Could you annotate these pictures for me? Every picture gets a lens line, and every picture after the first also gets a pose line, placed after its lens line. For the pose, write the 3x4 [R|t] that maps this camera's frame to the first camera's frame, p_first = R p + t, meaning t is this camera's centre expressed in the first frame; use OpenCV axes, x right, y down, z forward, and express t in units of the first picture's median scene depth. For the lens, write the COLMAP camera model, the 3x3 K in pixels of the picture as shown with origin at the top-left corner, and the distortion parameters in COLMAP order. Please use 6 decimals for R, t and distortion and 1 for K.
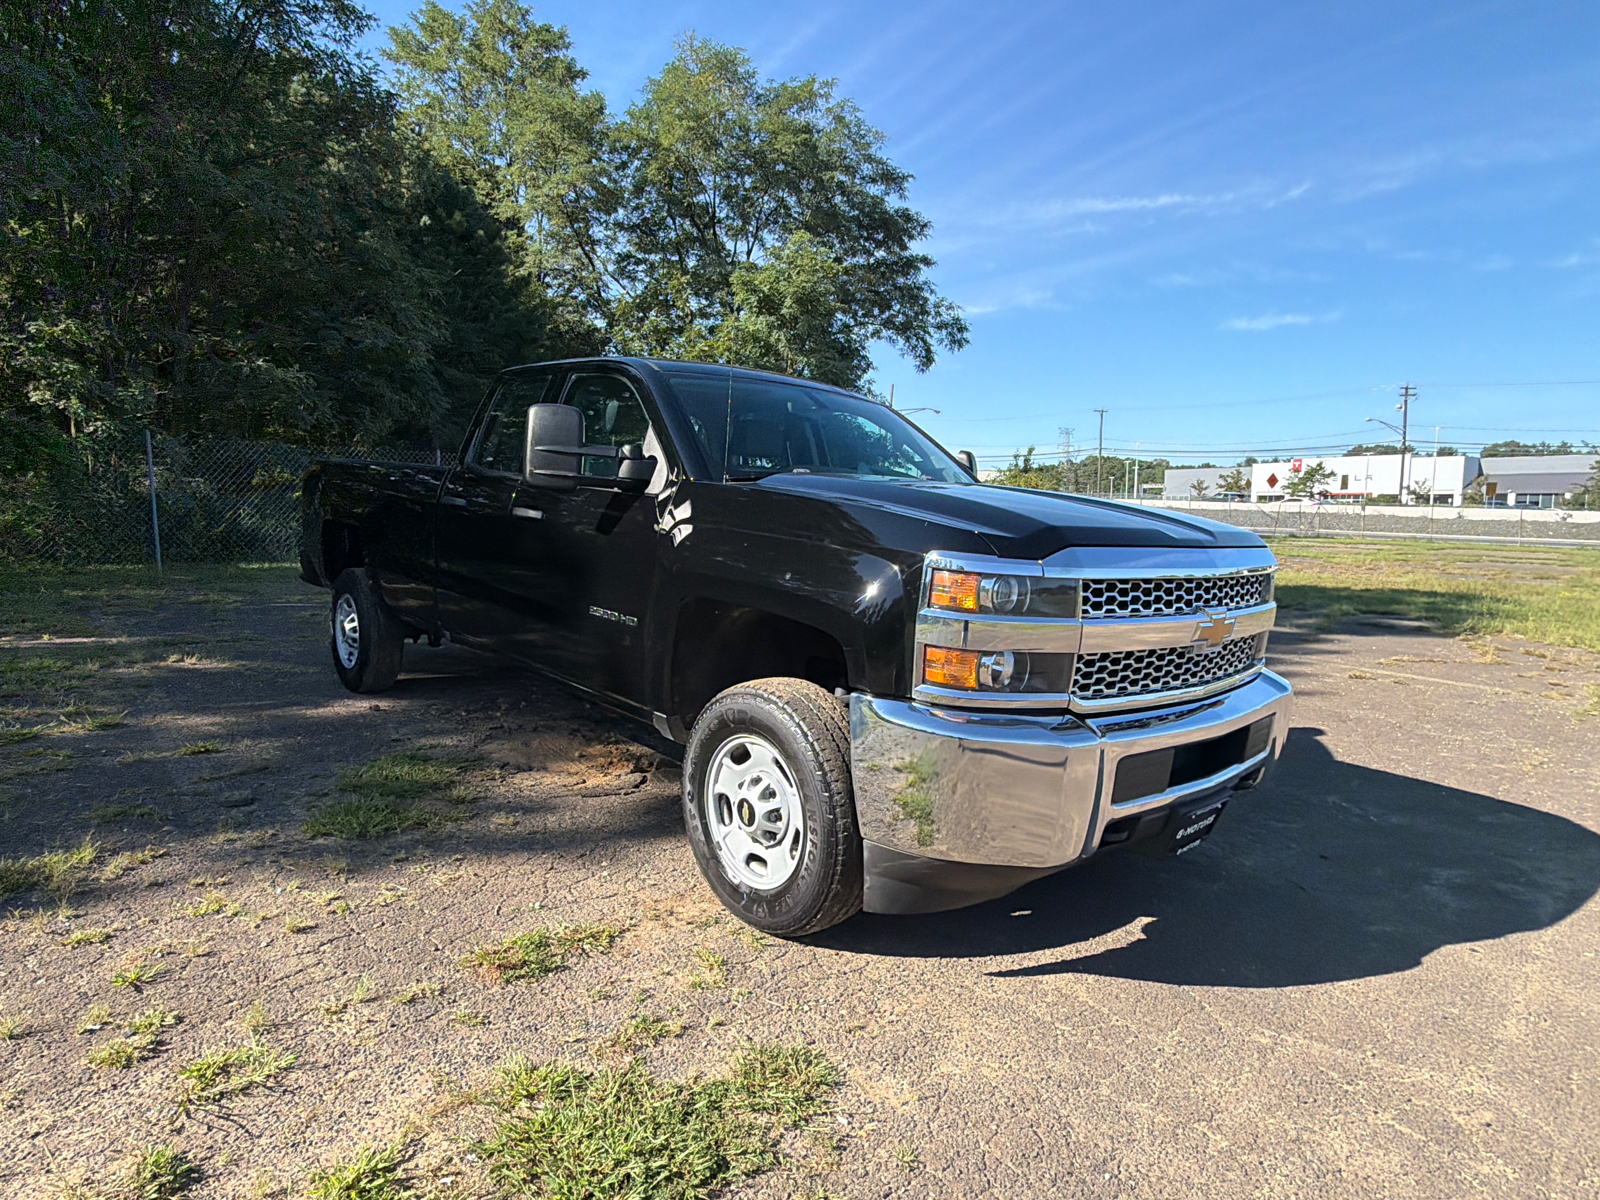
lens RADIAL K [[921.2, 0, 792.3], [0, 921.2, 585.6], [0, 0, 1]] dist [-0.001222, -0.001596]
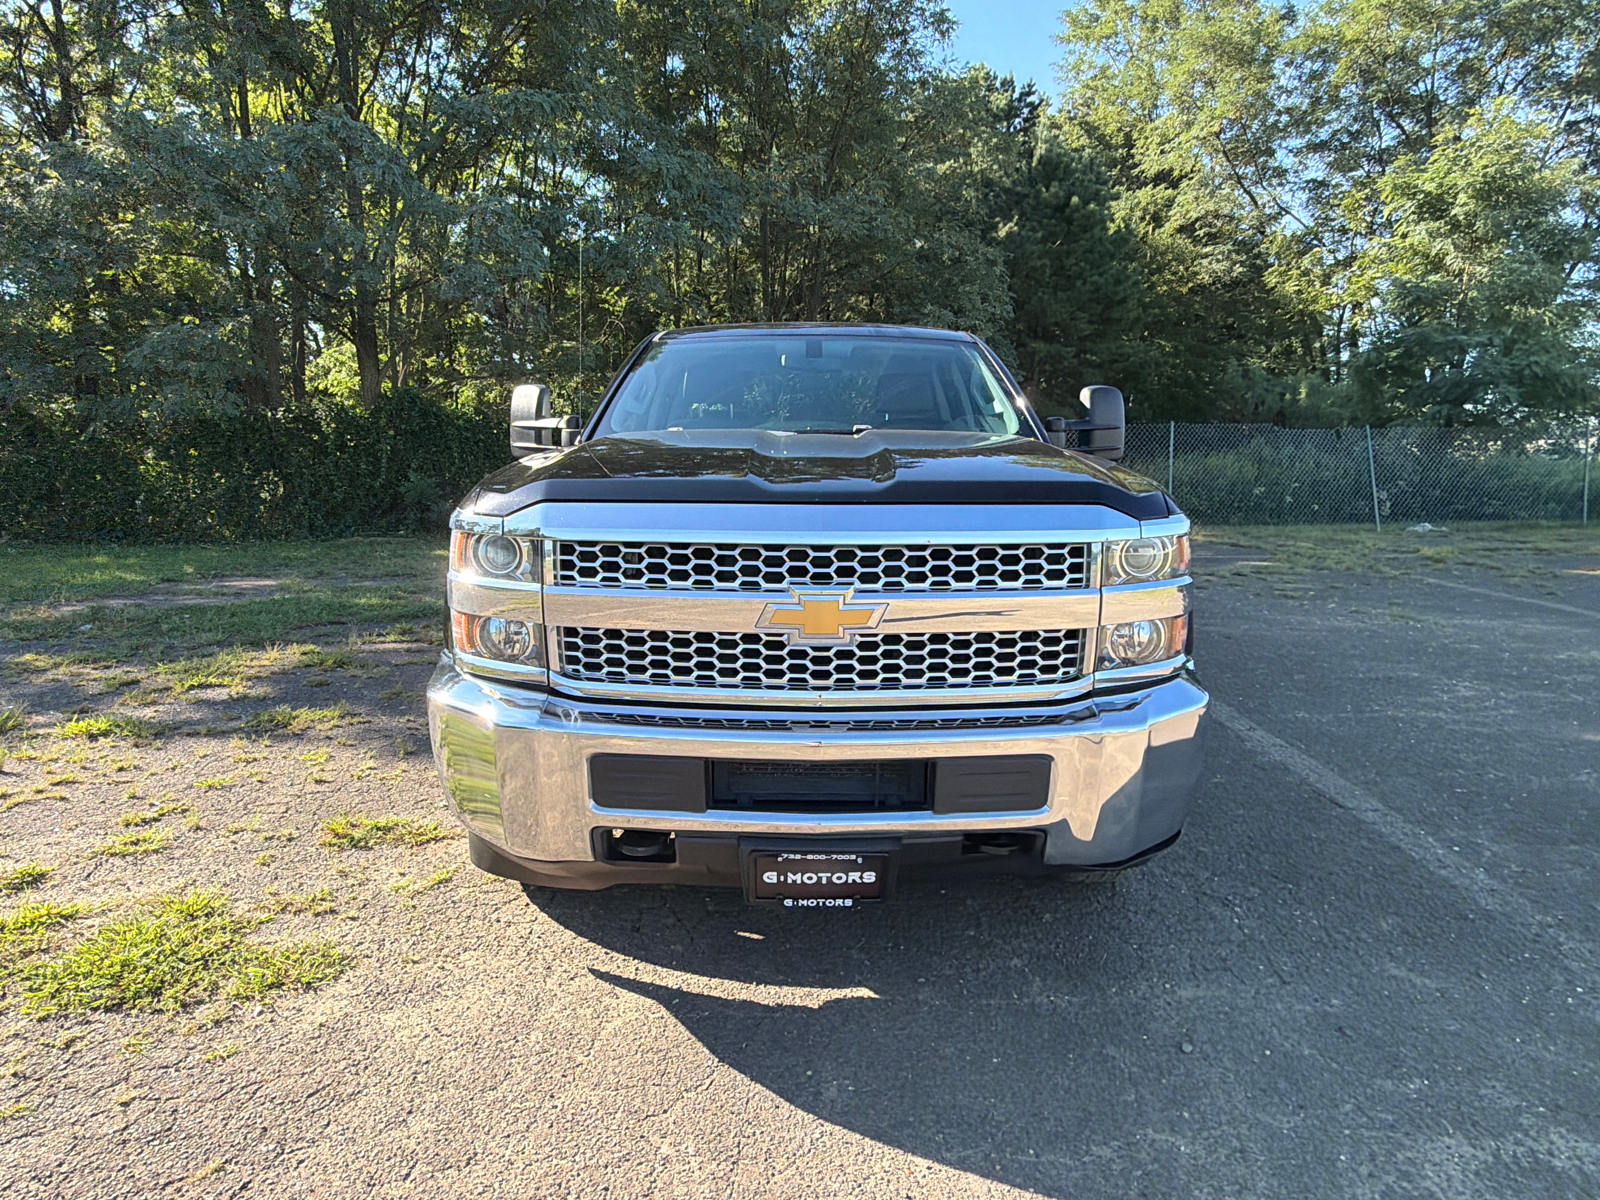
lens RADIAL K [[922.4, 0, 801.4], [0, 922.4, 583.6], [0, 0, 1]] dist [0.001552, 0.001723]
pose [[0.747238, 0.049408, -0.662717, 0.437390], [-0.030367, 0.998729, 0.040219, -0.003325], [0.663862, -0.009928, 0.747789, 0.205612]]
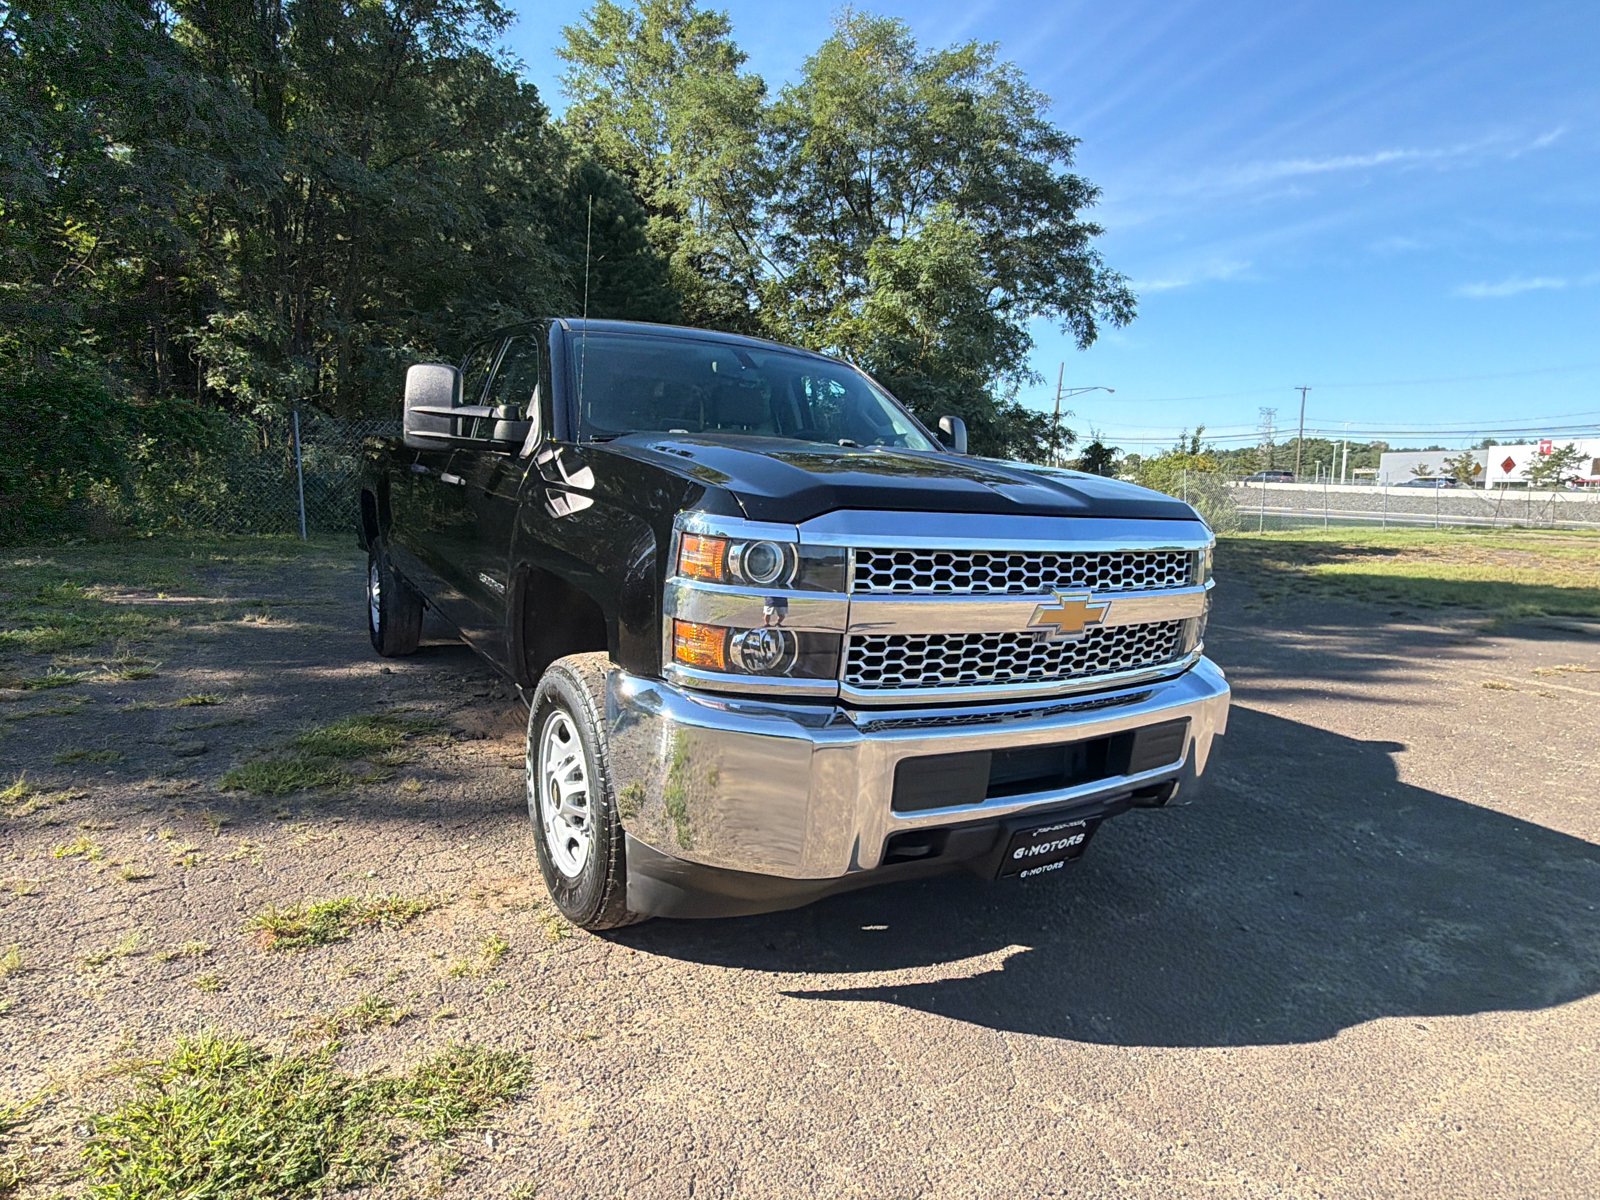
lens RADIAL K [[921.2, 0, 802.4], [0, 921.2, 580.5], [0, 0, 1]] dist [-0.001222, -0.001596]
pose [[0.984087, 0.026225, -0.175743, 0.171815], [-0.024055, 0.999606, 0.014465, 0.004910], [0.176054, -0.010007, 0.984330, 0.060578]]
